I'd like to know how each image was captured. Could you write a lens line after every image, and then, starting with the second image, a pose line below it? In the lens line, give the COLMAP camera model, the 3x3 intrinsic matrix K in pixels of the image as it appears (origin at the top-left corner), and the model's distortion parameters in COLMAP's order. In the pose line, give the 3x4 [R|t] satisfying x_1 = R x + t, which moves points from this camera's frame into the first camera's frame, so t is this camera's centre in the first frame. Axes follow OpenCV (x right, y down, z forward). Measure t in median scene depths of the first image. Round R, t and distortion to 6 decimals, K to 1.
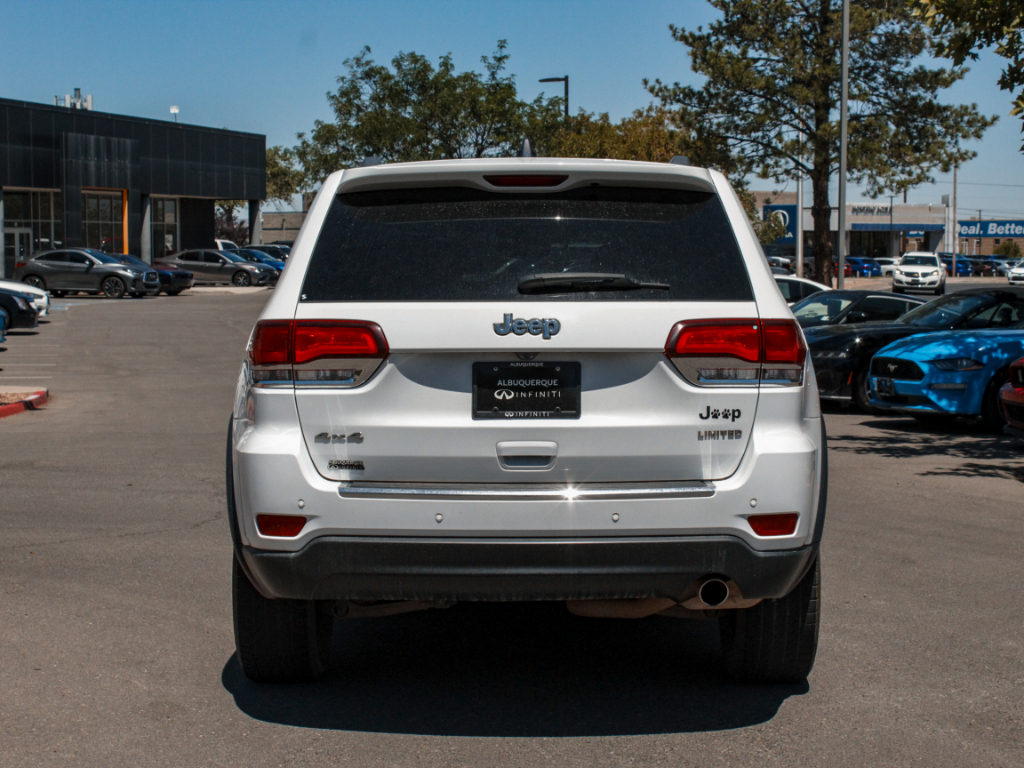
lens RADIAL K [[1878.0, 0, 512.0], [0, 1878.0, 384.0], [0, 0, 1]] dist [-0.033669, -0.066268]
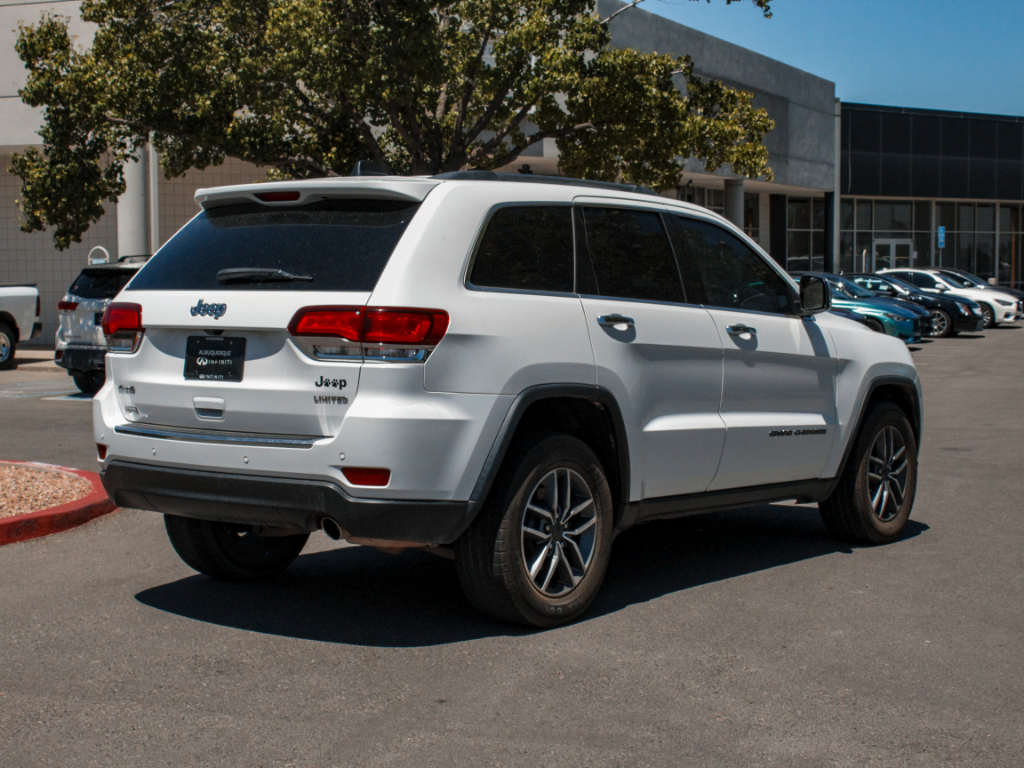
lens RADIAL K [[1786.3, 0, 512.0], [0, 1786.3, 384.0], [0, 0, 1]] dist [-0.025250, -0.102701]
pose [[0.796866, 0.038900, -0.602903, 0.914180], [-0.040798, 0.999112, 0.010540, -0.000481], [0.602777, 0.016198, 0.797745, 0.138923]]
